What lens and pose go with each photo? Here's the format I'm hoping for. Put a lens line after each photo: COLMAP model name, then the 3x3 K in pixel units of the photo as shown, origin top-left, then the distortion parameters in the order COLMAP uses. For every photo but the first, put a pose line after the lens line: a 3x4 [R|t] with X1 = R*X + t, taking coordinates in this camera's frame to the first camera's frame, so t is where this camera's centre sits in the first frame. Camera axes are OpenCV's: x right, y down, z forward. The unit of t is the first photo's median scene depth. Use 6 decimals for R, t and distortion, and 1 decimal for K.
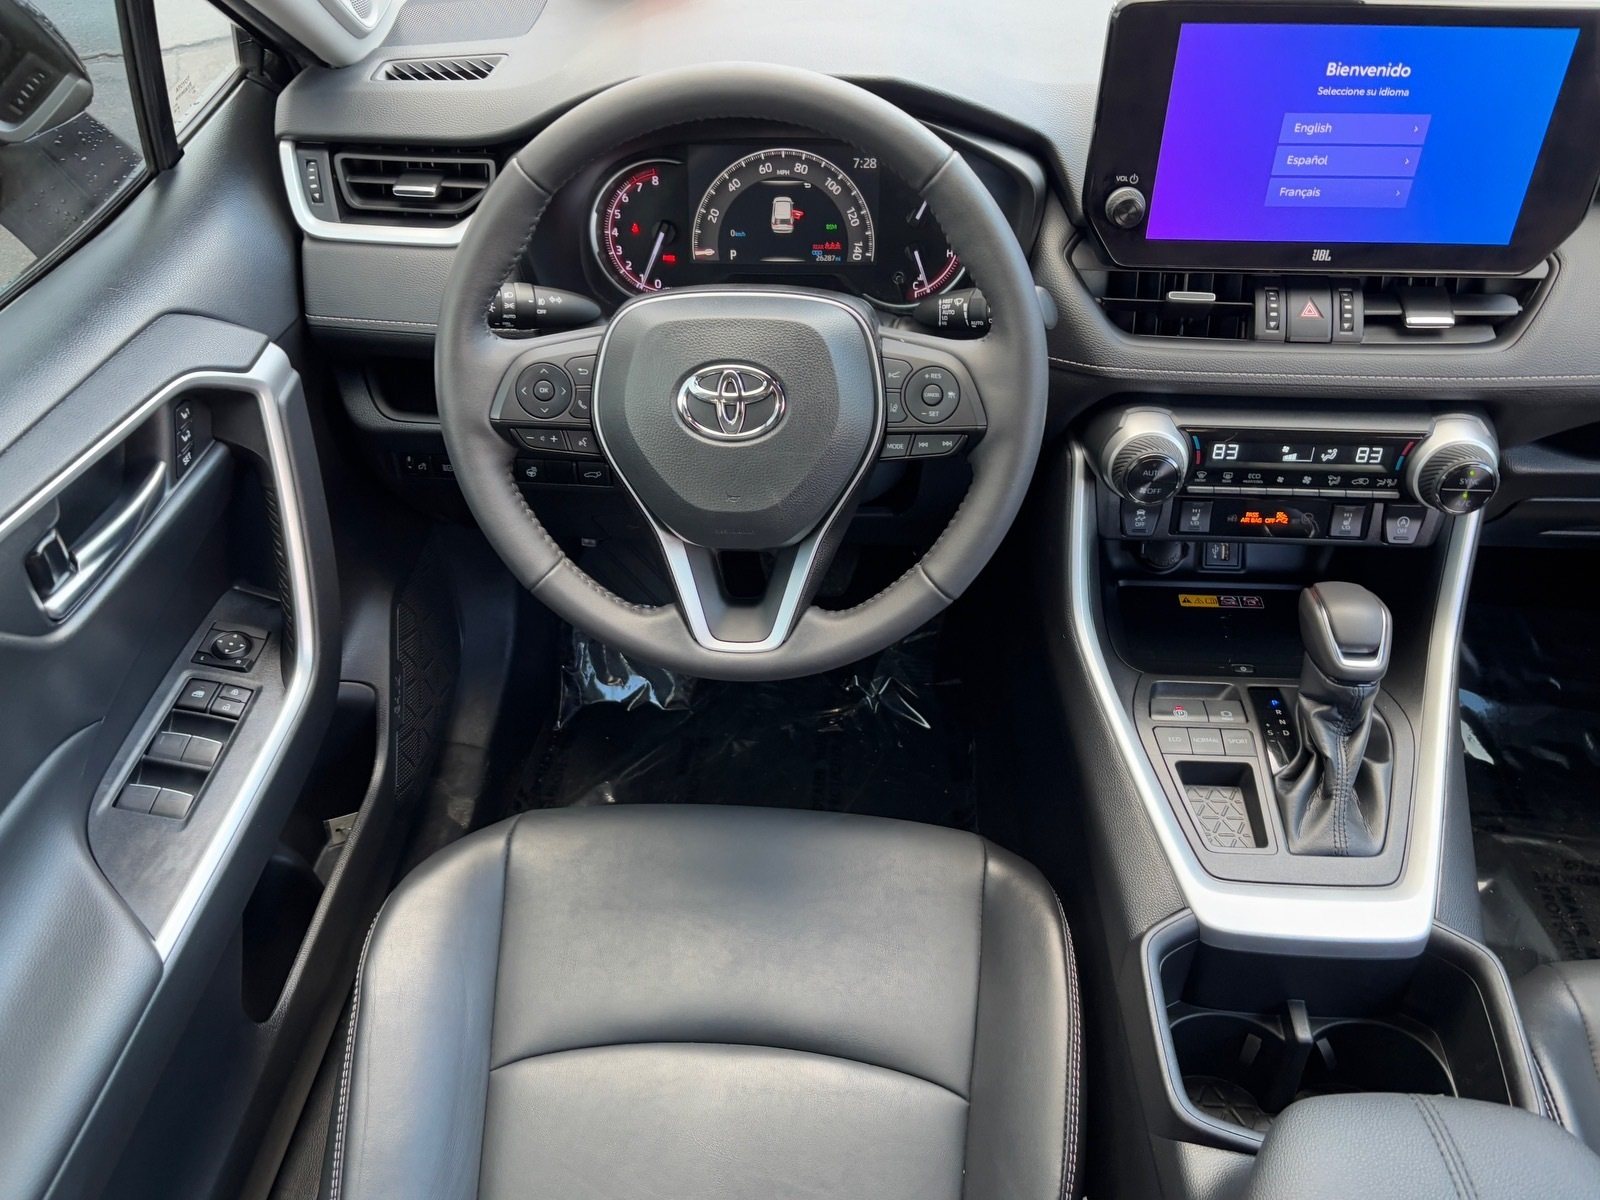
lens RADIAL K [[1262.8, 0, 799.1], [0, 1262.8, 616.0], [0, 0, 1]] dist [0.010114, 0.000770]
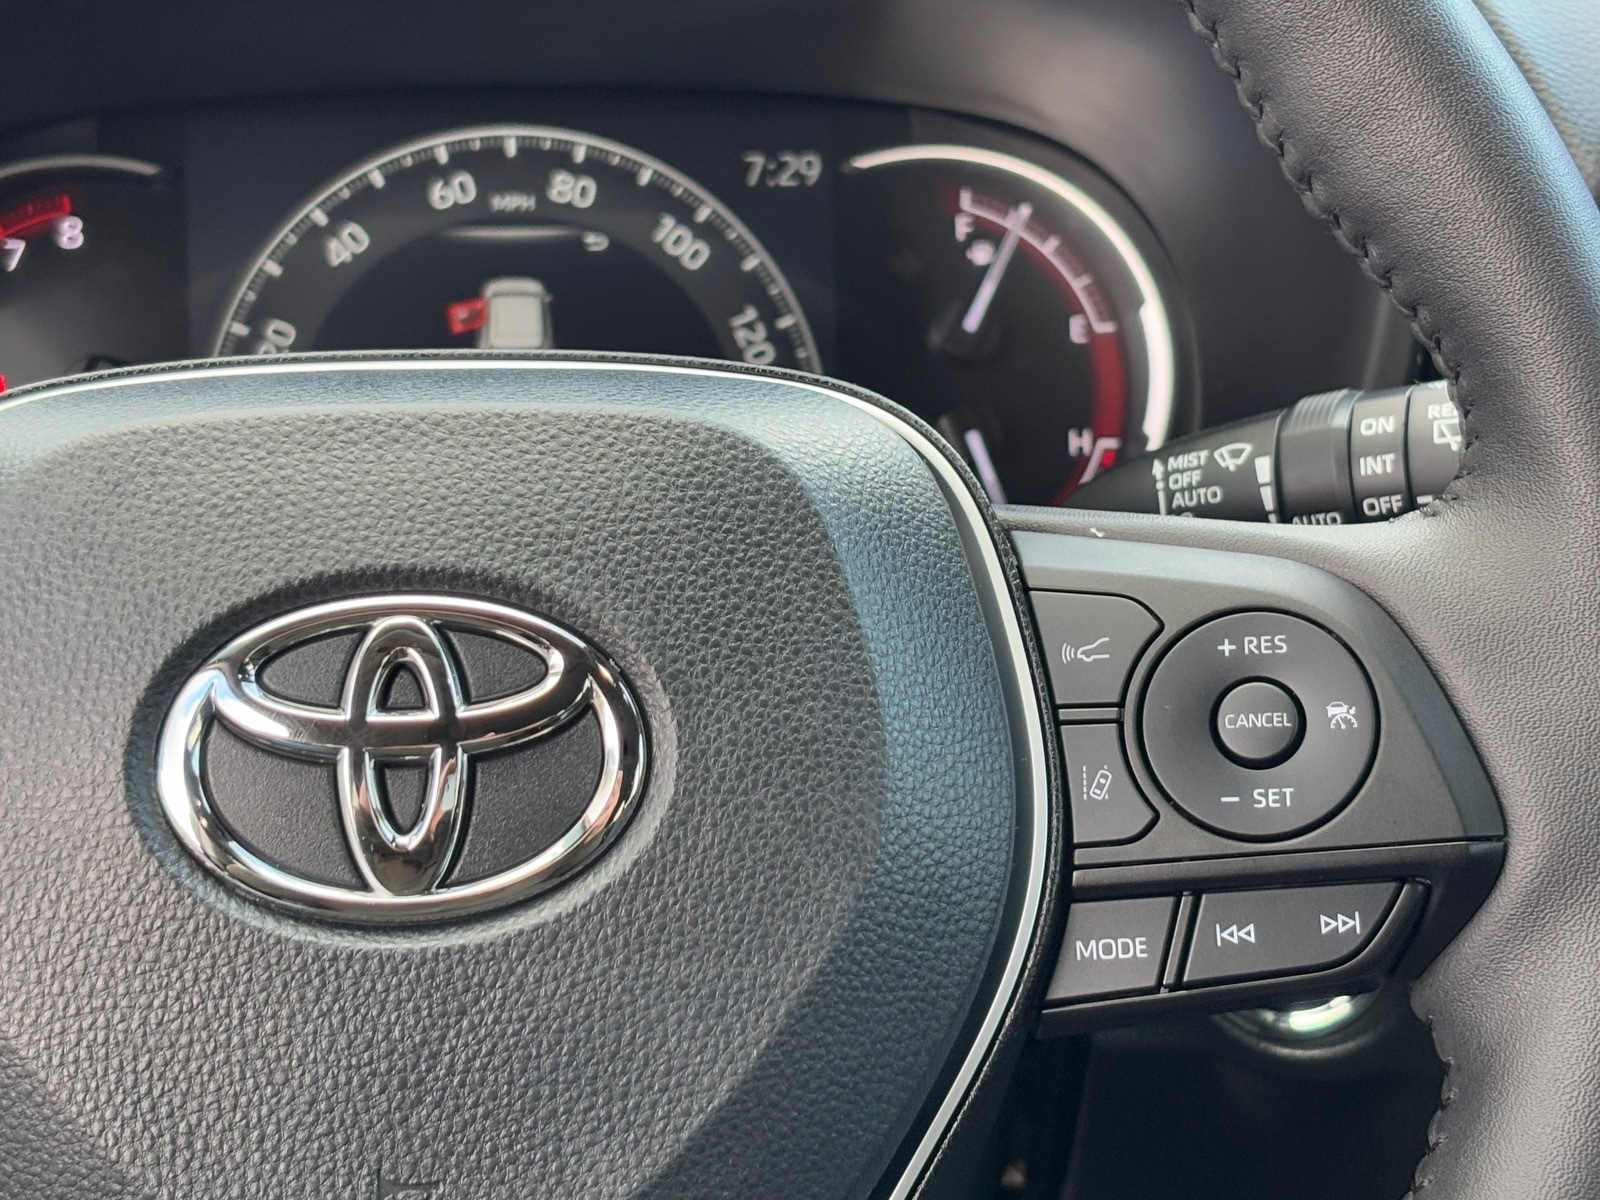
lens RADIAL K [[2977.2, 0, 859.6], [0, 2977.2, 597.0], [0, 0, 1]] dist [0.261126, -1.356995]
pose [[0.988314, -0.025962, 0.150203, -0.045765], [0.080560, 0.925491, -0.370103, 0.007365], [-0.129403, 0.377879, 0.916767, 0.418091]]
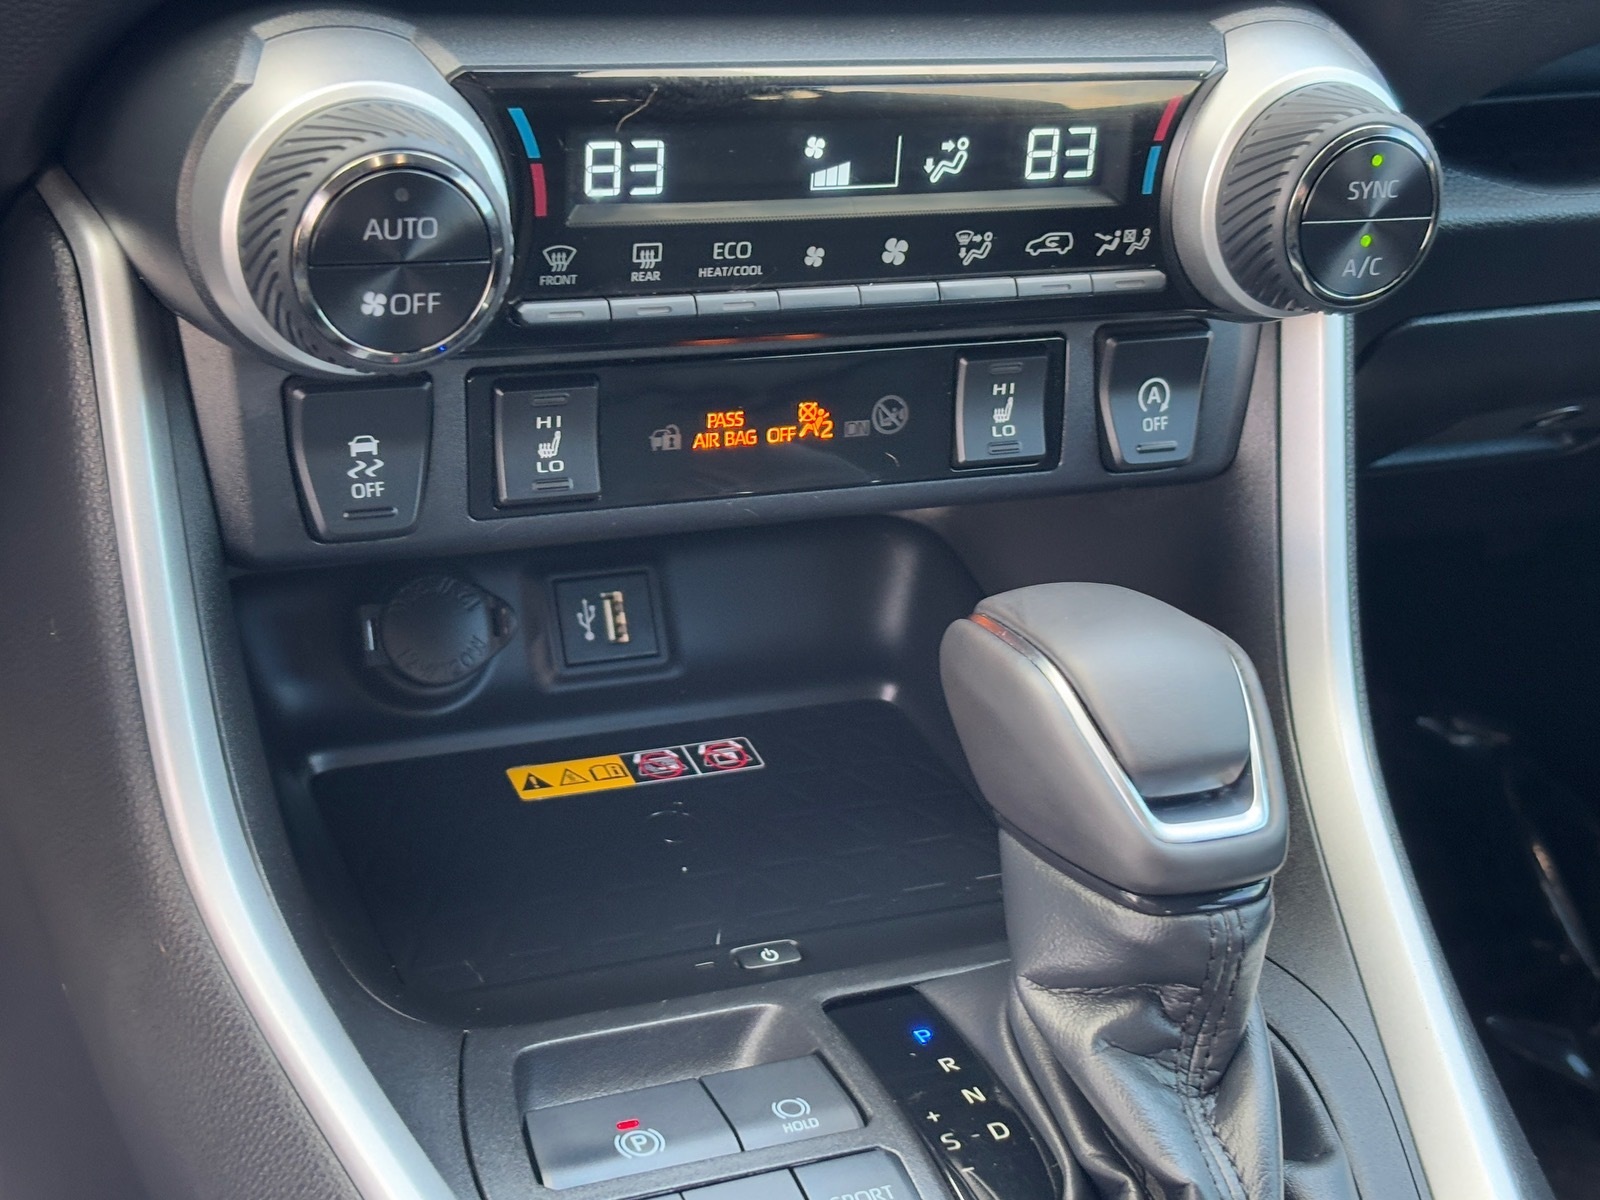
lens RADIAL K [[2564.7, 0, 791.8], [0, 2564.7, 629.9], [0, 0, 1]] dist [0.337210, -1.755637]
pose [[0.879044, -0.122870, 0.460636, 0.094165], [0.193993, 0.974795, -0.110185, 0.039065], [-0.435487, 0.186218, 0.880724, 0.499945]]
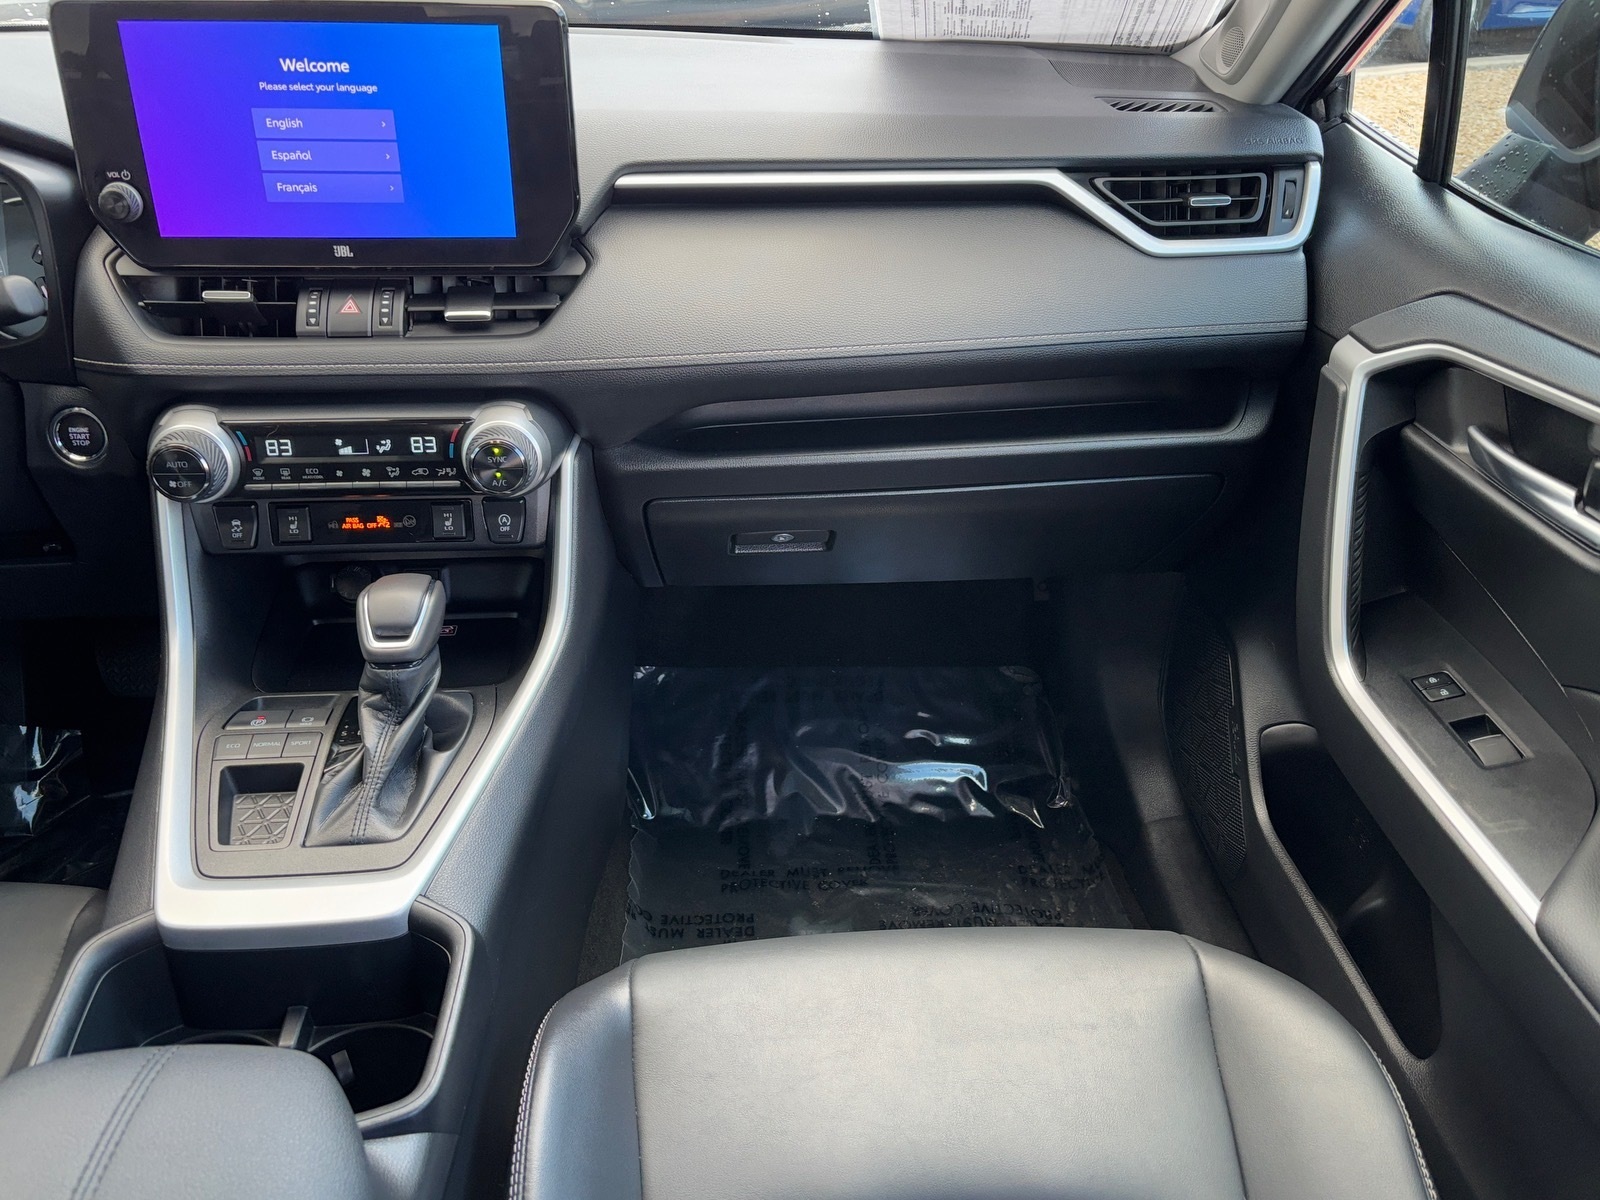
lens RADIAL K [[1247.5, 0, 805.8], [0, 1247.5, 597.7], [0, 0, 1]] dist [0.023399, -0.001040]
pose [[0.990722, -0.048275, 0.127038, 0.613613], [0.071244, 0.980528, -0.183001, 0.193036], [-0.115730, 0.190353, 0.974870, 0.021265]]
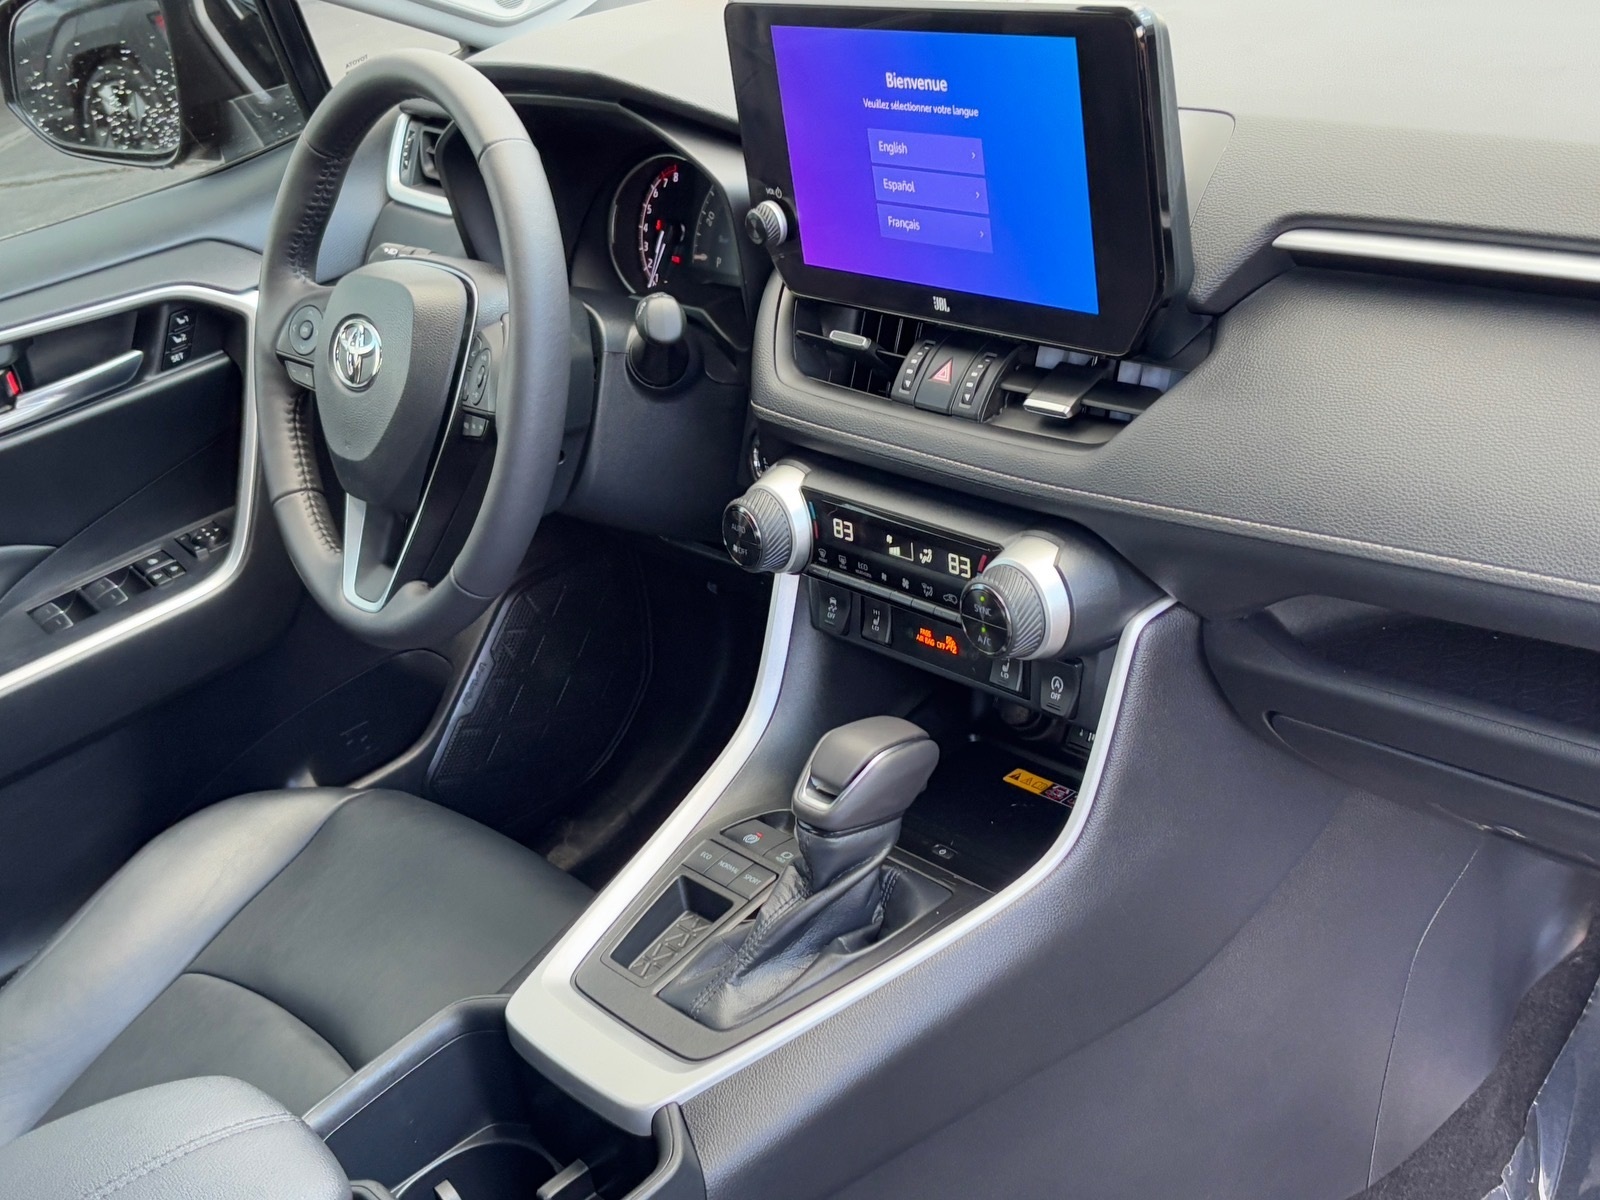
lens RADIAL K [[2134.3, 0, 800.0], [0, 2134.3, 600.0], [0, 0, 1]] dist [0.217097, -0.637641]
pose [[0.661285, 0.205538, -0.721427, 1.308950], [-0.323399, 0.945879, -0.026954, -0.041415], [0.676842, 0.251133, 0.691966, 0.048894]]
